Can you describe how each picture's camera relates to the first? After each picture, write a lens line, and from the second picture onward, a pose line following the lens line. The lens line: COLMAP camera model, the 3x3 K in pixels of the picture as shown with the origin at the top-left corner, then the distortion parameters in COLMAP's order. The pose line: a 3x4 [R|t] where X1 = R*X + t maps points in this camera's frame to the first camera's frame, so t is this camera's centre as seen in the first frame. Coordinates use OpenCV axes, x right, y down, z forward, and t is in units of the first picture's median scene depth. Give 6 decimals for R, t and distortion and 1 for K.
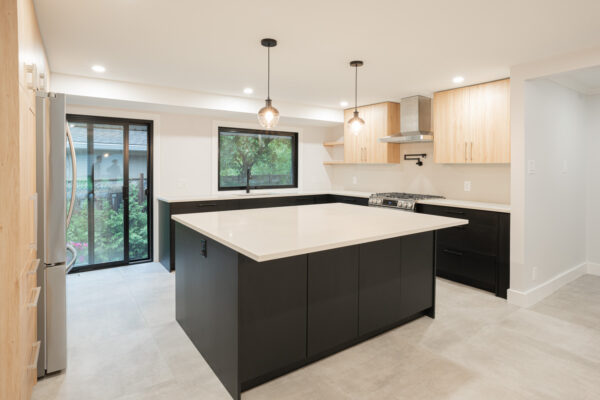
lens RADIAL K [[332.3, 0, 309.6], [0, 332.3, 174.0], [0, 0, 1]] dist [-0.035863, 0.021735]
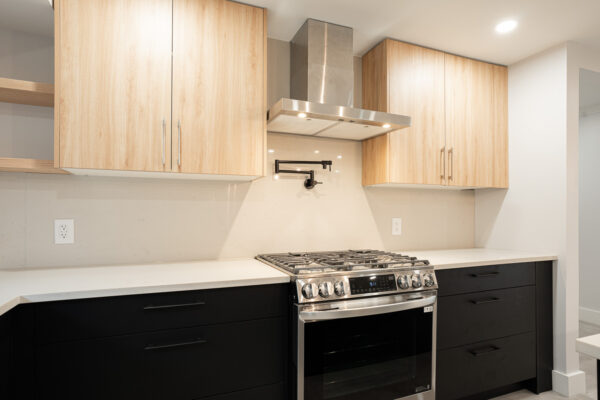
lens RADIAL K [[332.3, 0, 306.3], [0, 332.3, 216.6], [0, 0, 1]] dist [-0.035863, 0.021735]
pose [[0.230110, -0.015587, 0.973040, -0.139320], [0.021441, 0.999710, 0.010944, 0.010726], [-0.972928, 0.018344, 0.230378, 1.138469]]
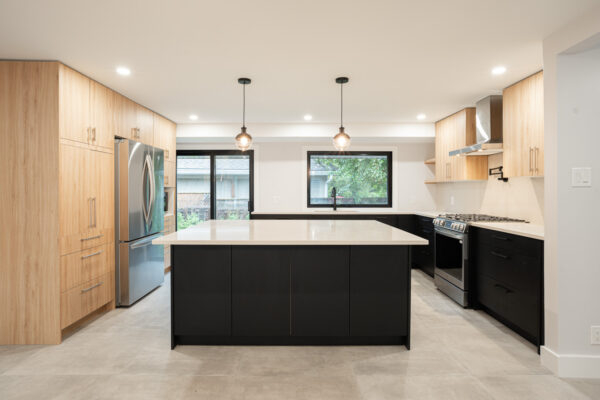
lens RADIAL K [[332.3, 0, 305.9], [0, 332.3, 193.3], [0, 0, 1]] dist [-0.035863, 0.021735]
pose [[0.819389, -0.000833, -0.573238, 0.498068], [-0.007832, 0.999889, -0.012648, 0.022580], [0.573185, 0.014853, 0.819291, 0.080794]]
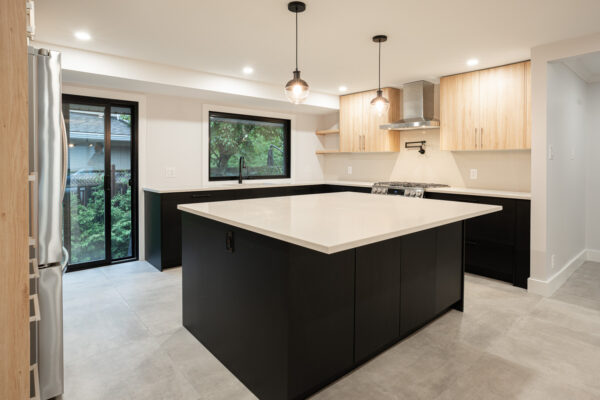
lens RADIAL K [[332.3, 0, 307.0], [0, 332.3, 169.9], [0, 0, 1]] dist [-0.035863, 0.021735]
pose [[0.996106, -0.002894, 0.088116, -0.112537], [0.002352, 0.999978, 0.006255, 0.019944], [-0.088132, -0.006024, 0.996091, 0.077557]]
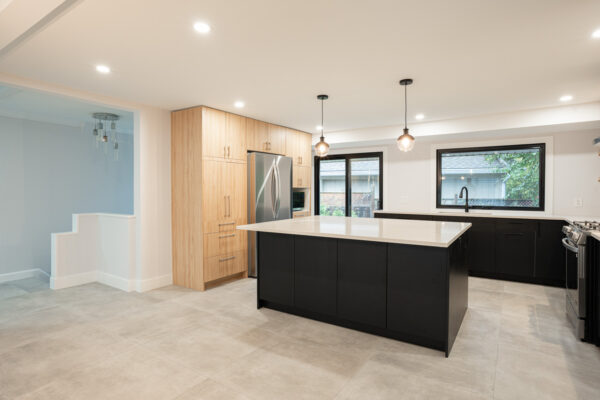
lens RADIAL K [[332.3, 0, 307.7], [0, 332.3, 200.4], [0, 0, 1]] dist [-0.035863, 0.021735]
pose [[0.371408, 0.022335, -0.928201, 0.773462], [-0.017089, 0.999706, 0.017218, 0.018960], [0.928313, 0.009467, 0.371680, 0.261988]]
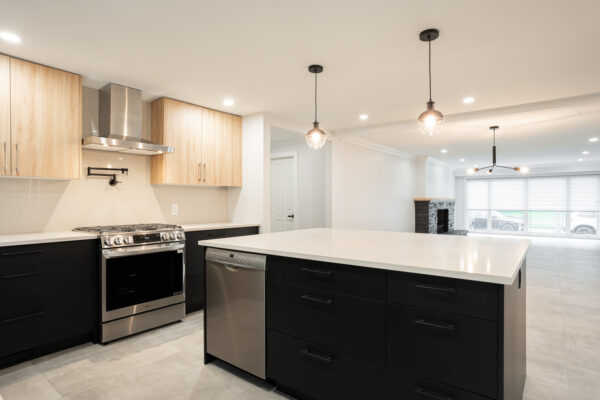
lens RADIAL K [[332.3, 0, 295.5], [0, 332.3, 201.9], [0, 0, 1]] dist [-0.035863, 0.021735]
pose [[-0.252156, -0.008028, 0.967653, -0.566946], [0.018657, 0.999739, 0.013156, 0.010866], [-0.967507, 0.021371, -0.251940, 1.009906]]
